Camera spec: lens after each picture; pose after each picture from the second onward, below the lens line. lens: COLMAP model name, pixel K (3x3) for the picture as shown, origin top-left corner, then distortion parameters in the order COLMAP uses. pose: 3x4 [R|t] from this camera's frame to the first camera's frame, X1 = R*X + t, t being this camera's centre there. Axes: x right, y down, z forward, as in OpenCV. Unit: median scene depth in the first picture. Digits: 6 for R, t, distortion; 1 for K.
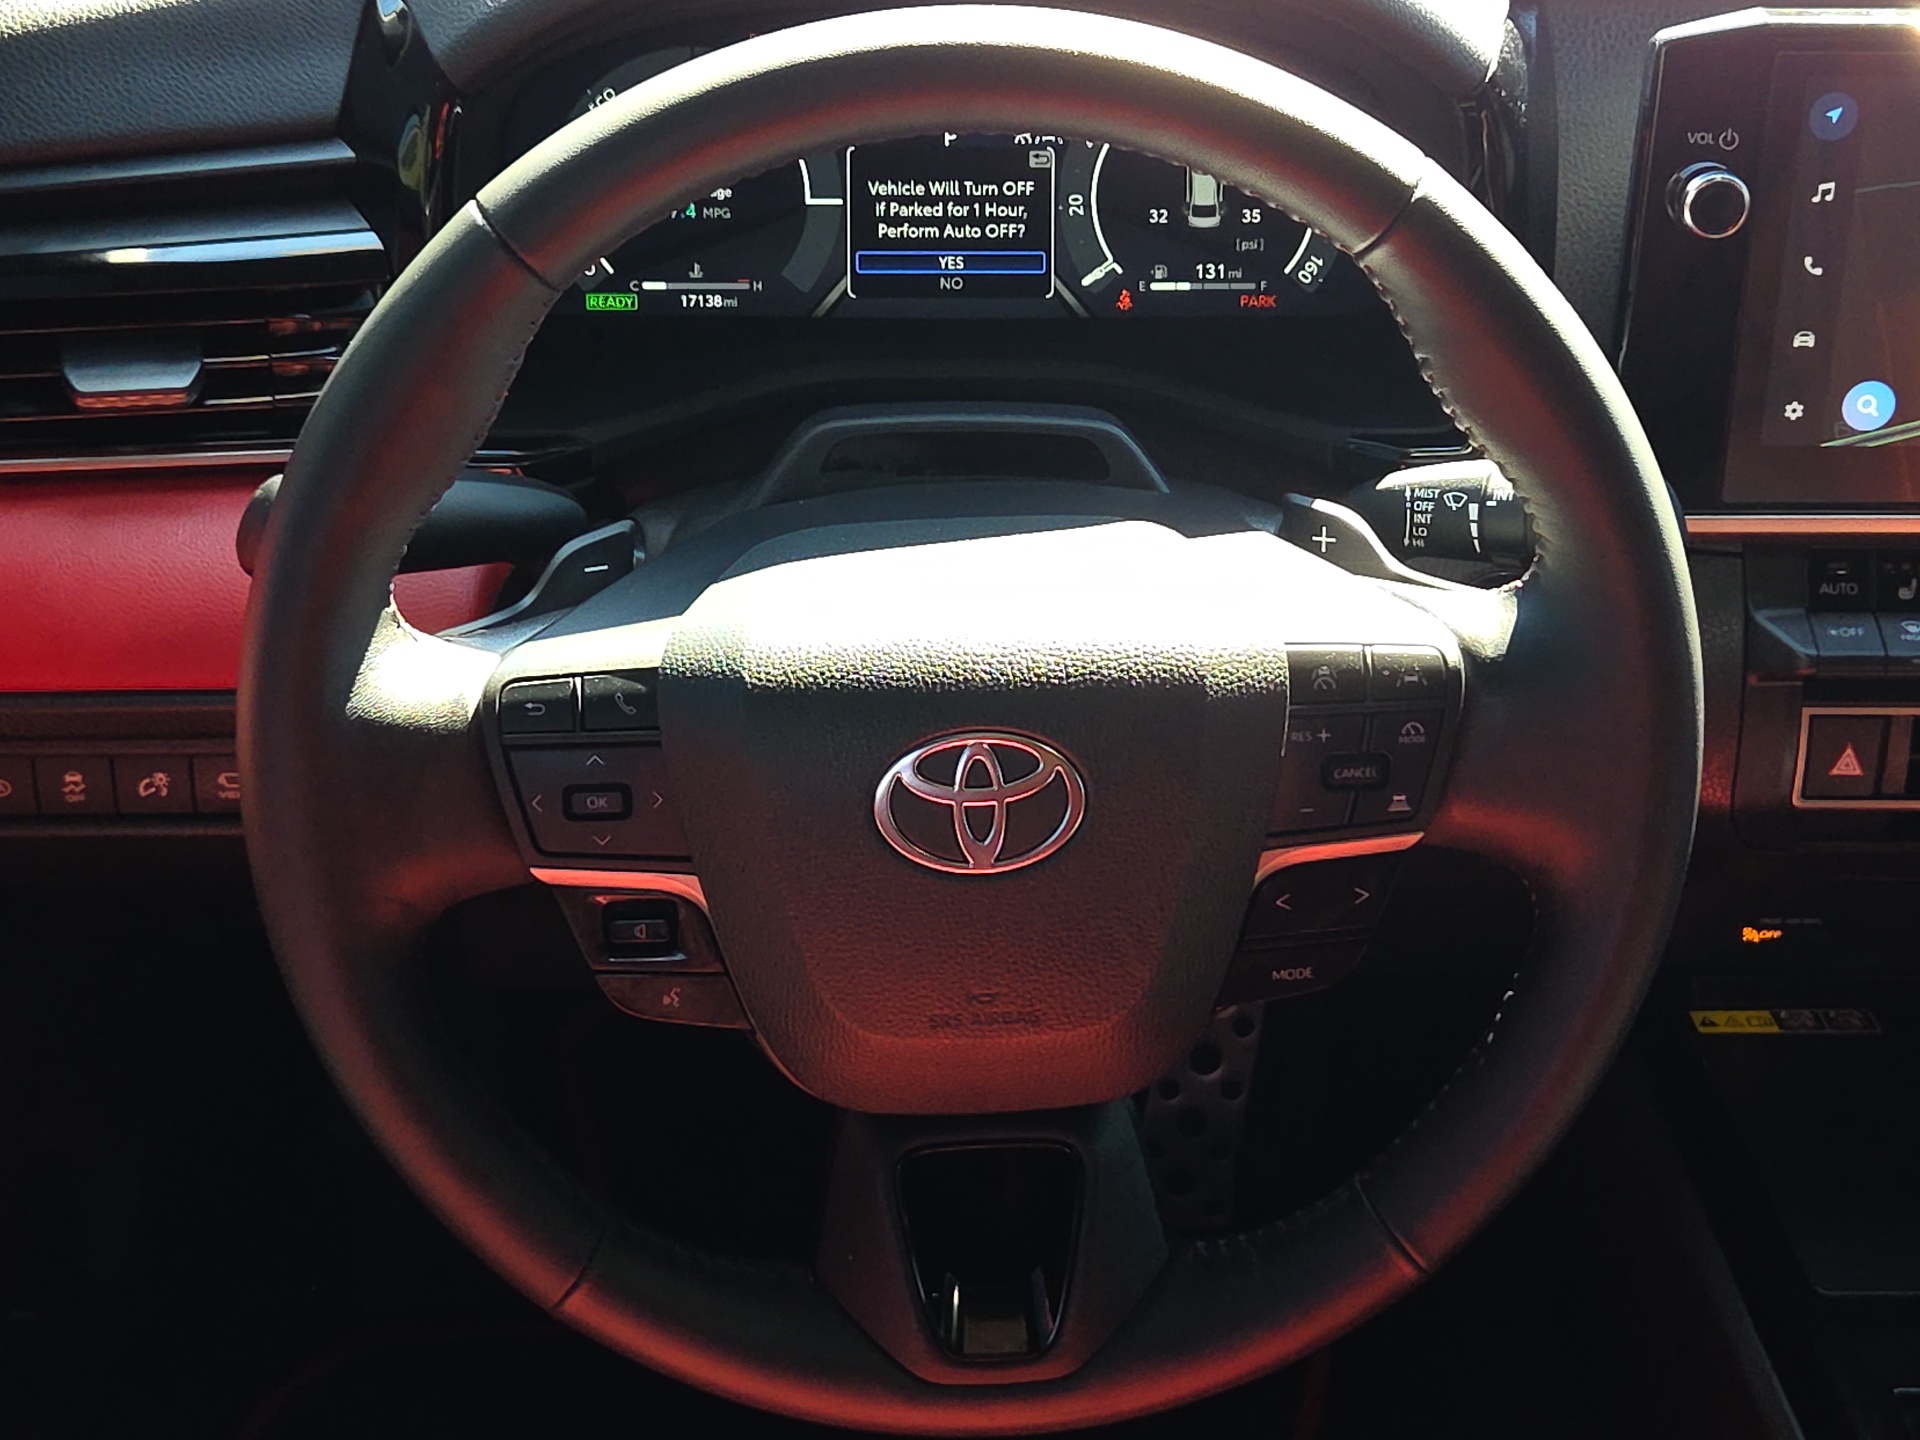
lens RADIAL K [[3160.3, 0, 987.1], [0, 3160.3, 683.0], [0, 0, 1]] dist [0.083311, 0.000000]
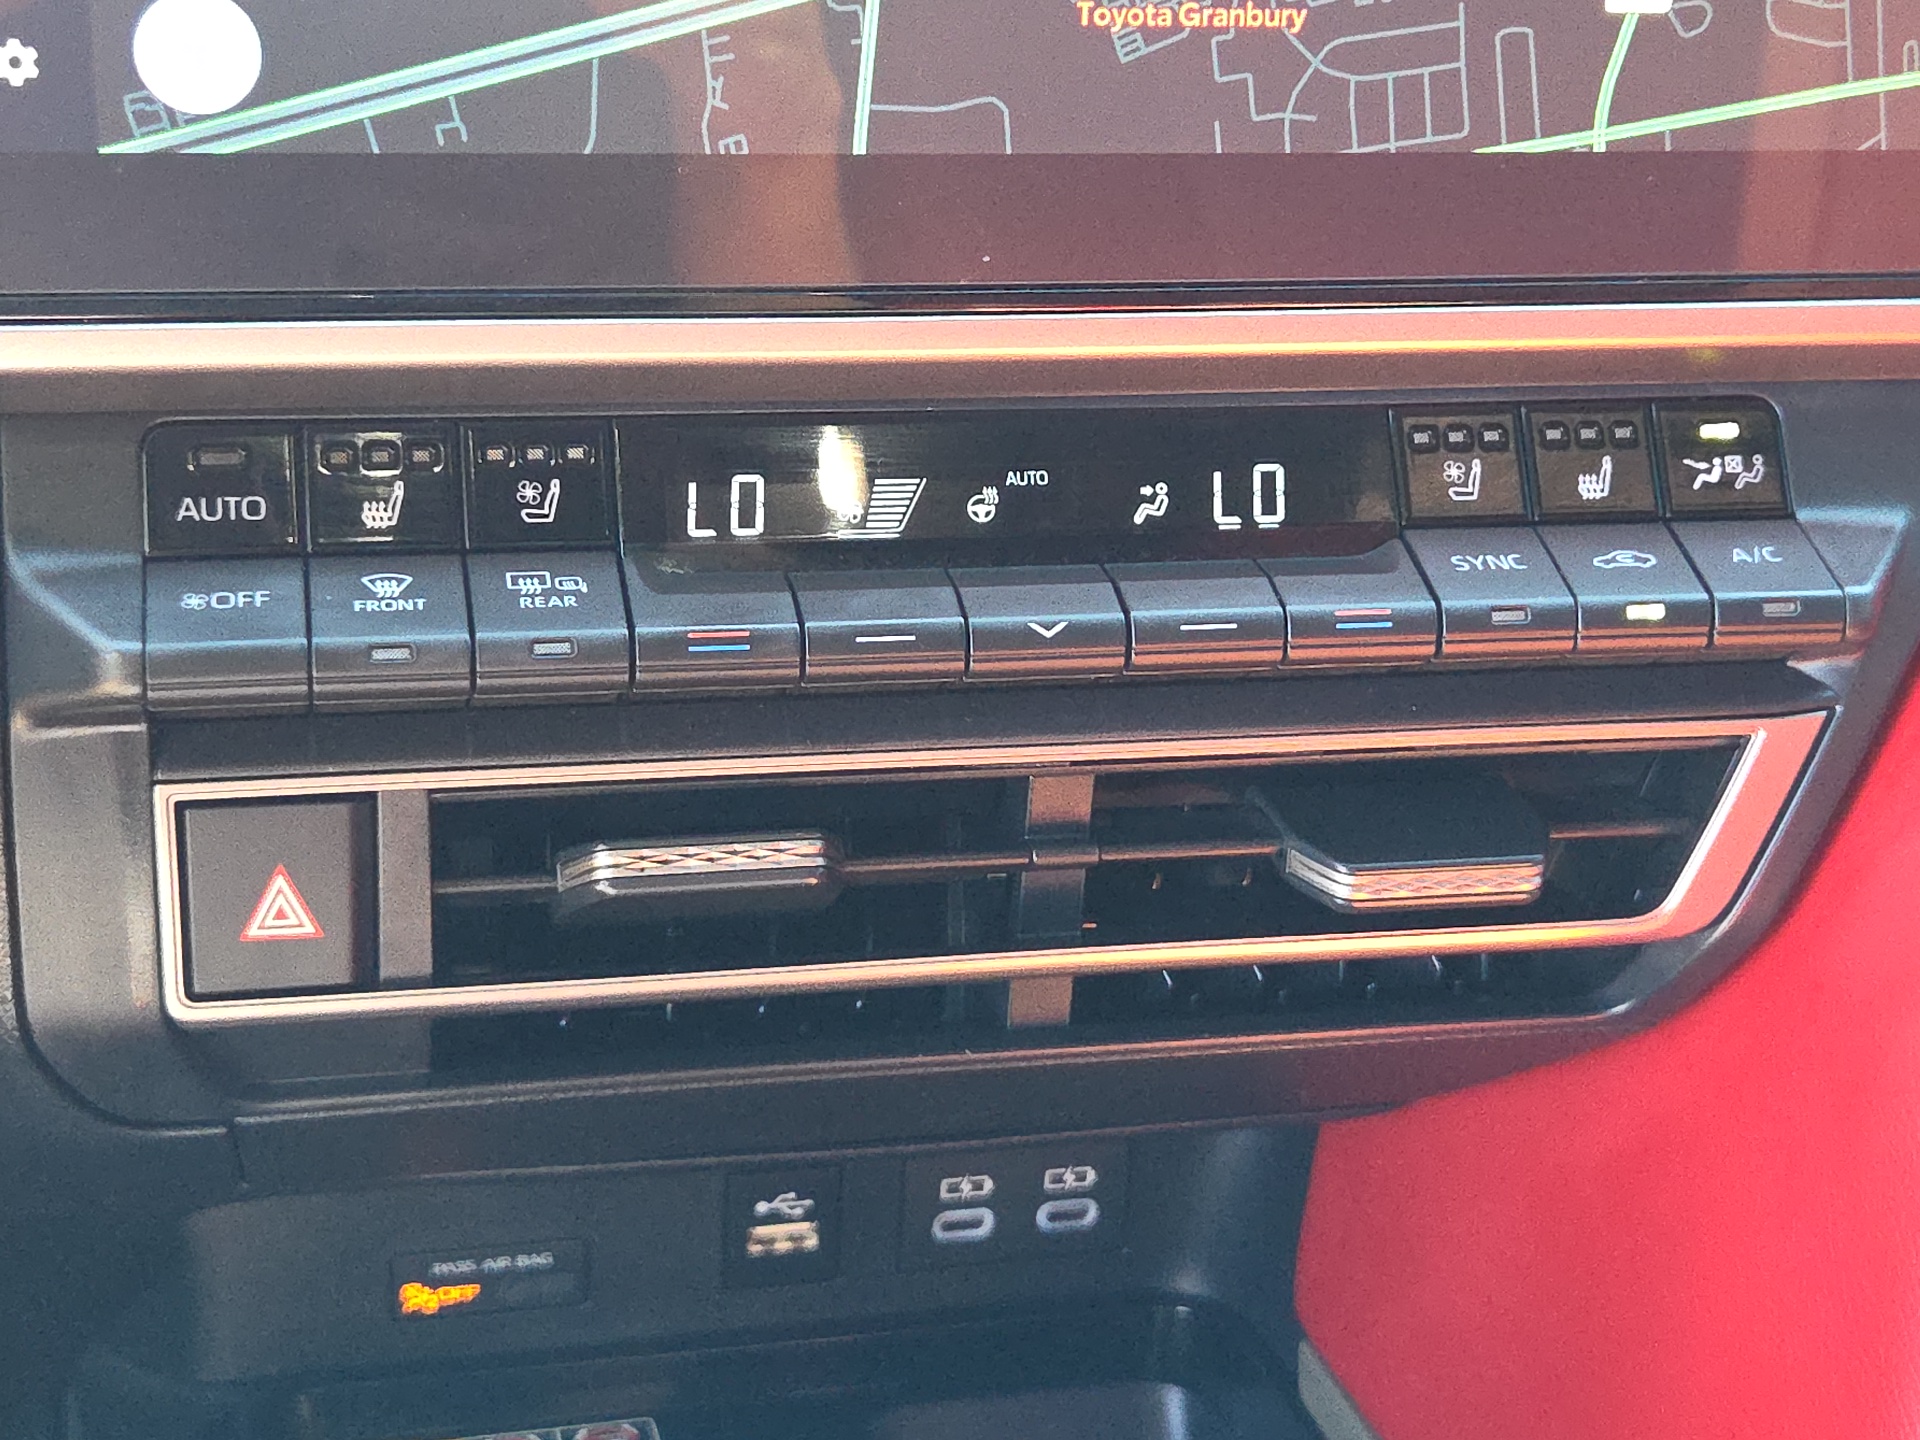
lens RADIAL K [[2928.8, 0, 968.5], [0, 2928.8, 675.6], [0, 0, 1]] dist [0.080291, 0.000000]
pose [[0.981043, -0.045914, 0.188275, 0.270035], [0.067927, 0.991363, -0.112187, 0.042022], [-0.181498, 0.122849, 0.975688, 0.546779]]
